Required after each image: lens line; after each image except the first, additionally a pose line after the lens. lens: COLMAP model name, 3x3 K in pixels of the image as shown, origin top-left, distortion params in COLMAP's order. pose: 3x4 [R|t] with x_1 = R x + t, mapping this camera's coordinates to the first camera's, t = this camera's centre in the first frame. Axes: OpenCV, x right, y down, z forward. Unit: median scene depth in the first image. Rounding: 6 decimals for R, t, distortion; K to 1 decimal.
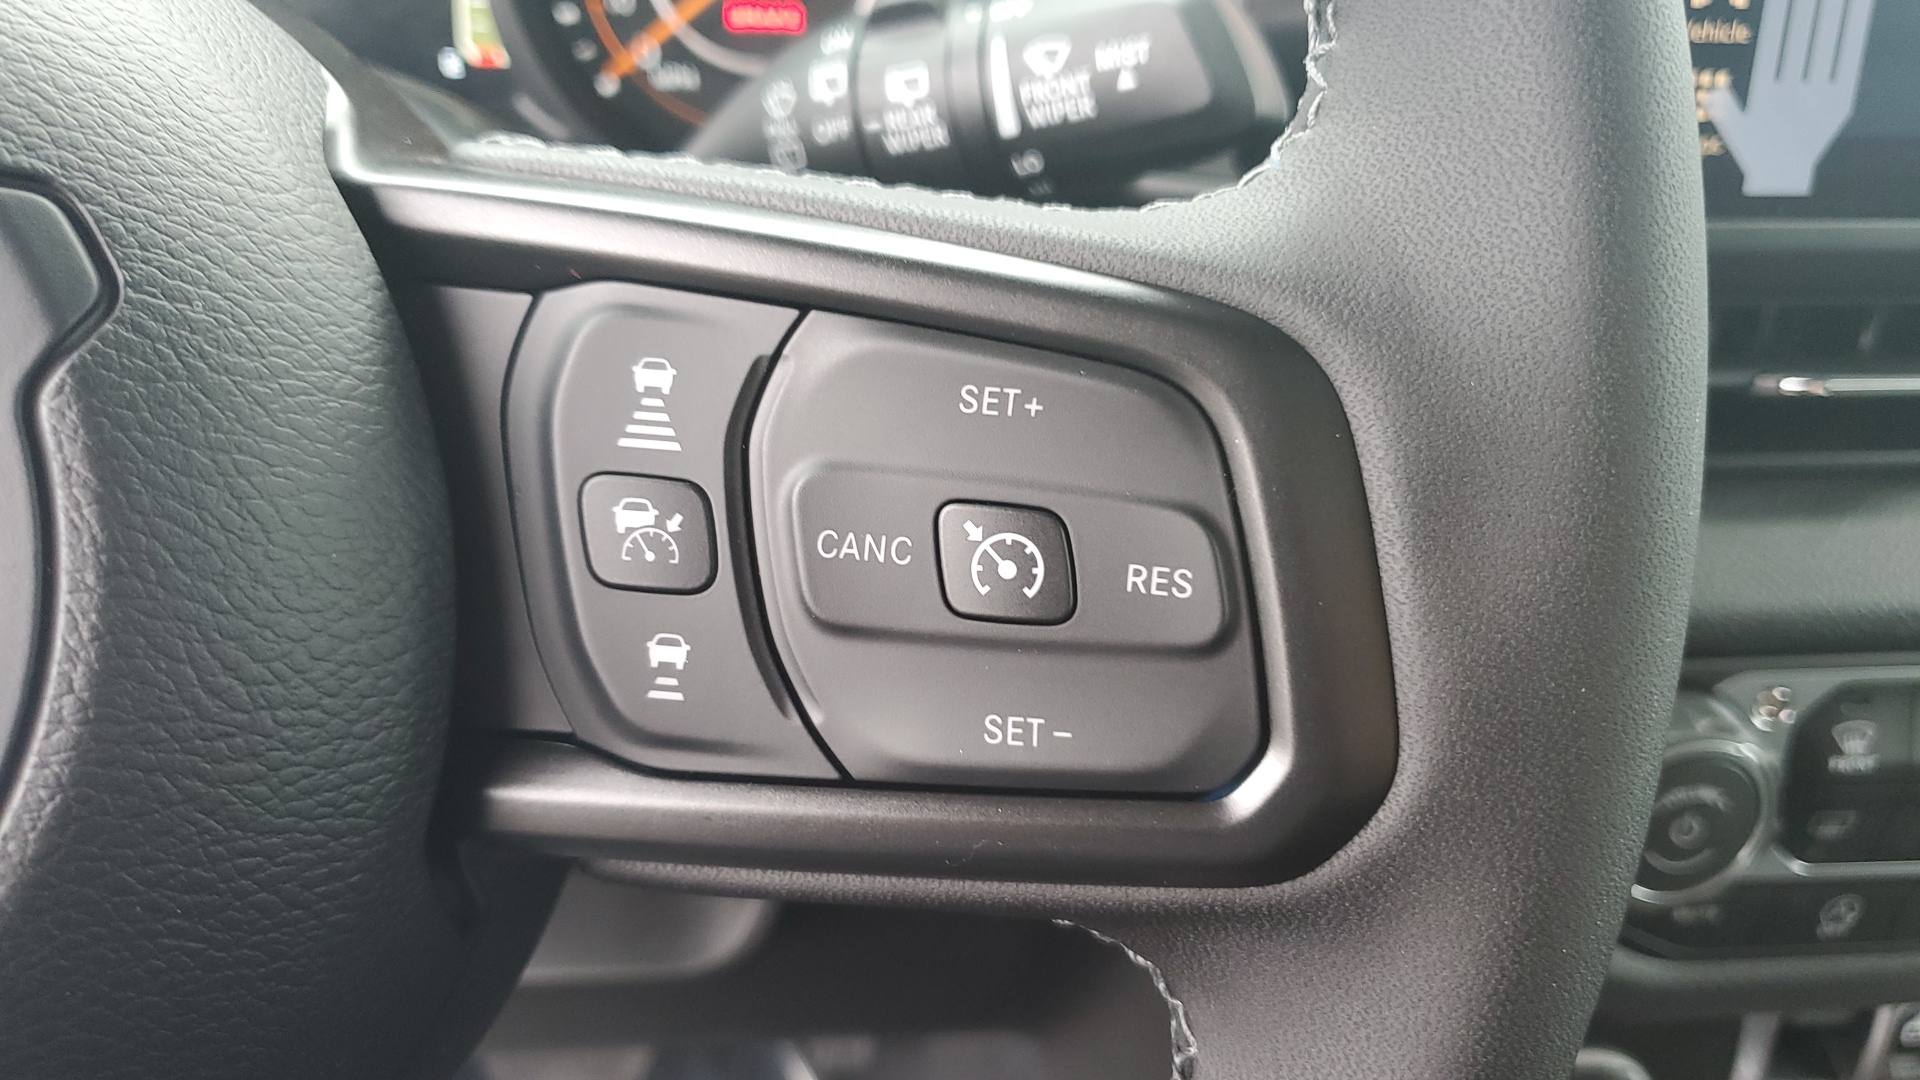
lens RADIAL K [[1520.7, 0, 980.0], [0, 1520.7, 546.1], [0, 0, 1]] dist [0.055251, -0.070240]
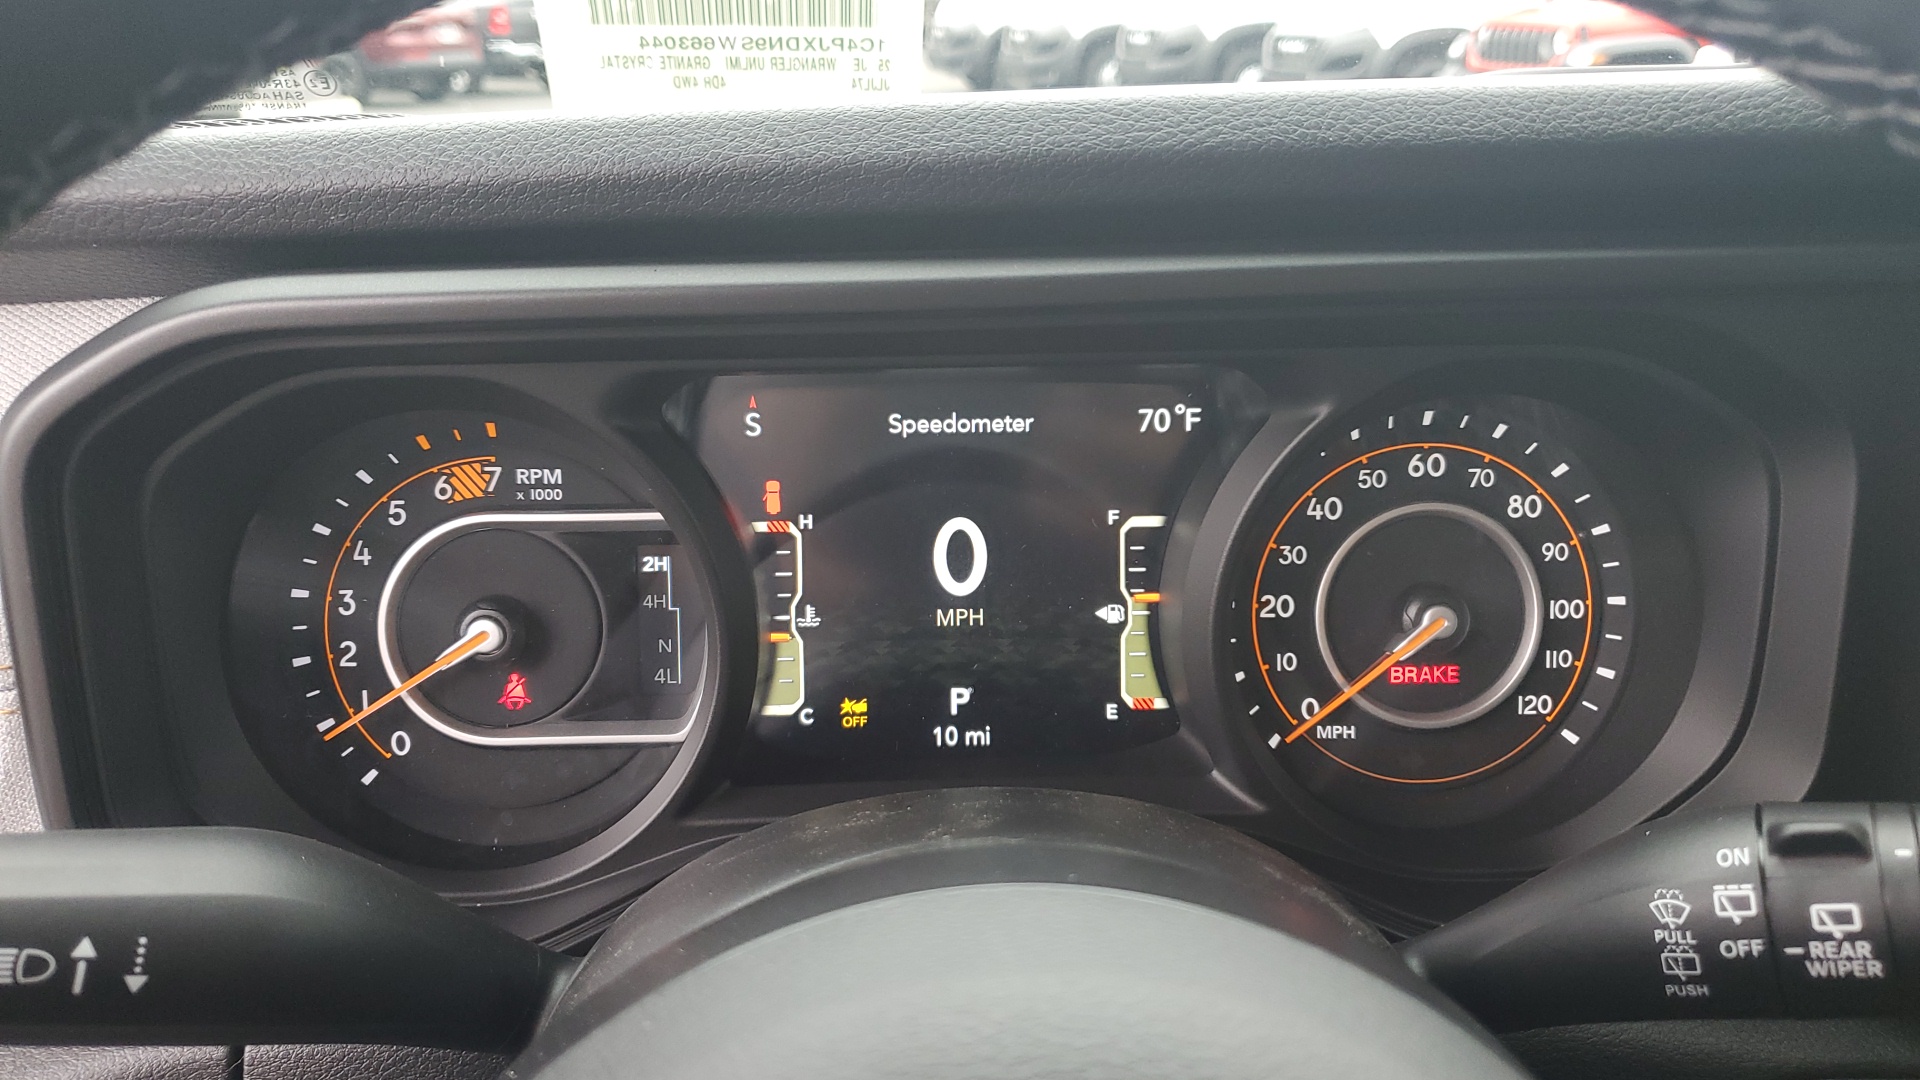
lens RADIAL K [[1520.7, 0, 968.6], [0, 1520.7, 566.7], [0, 0, 1]] dist [0.055251, -0.070240]
pose [[0.996604, -0.018591, -0.080219, -0.536191], [0.005389, 0.986817, -0.161748, -0.370860], [0.082169, 0.160766, 0.983566, -0.085393]]
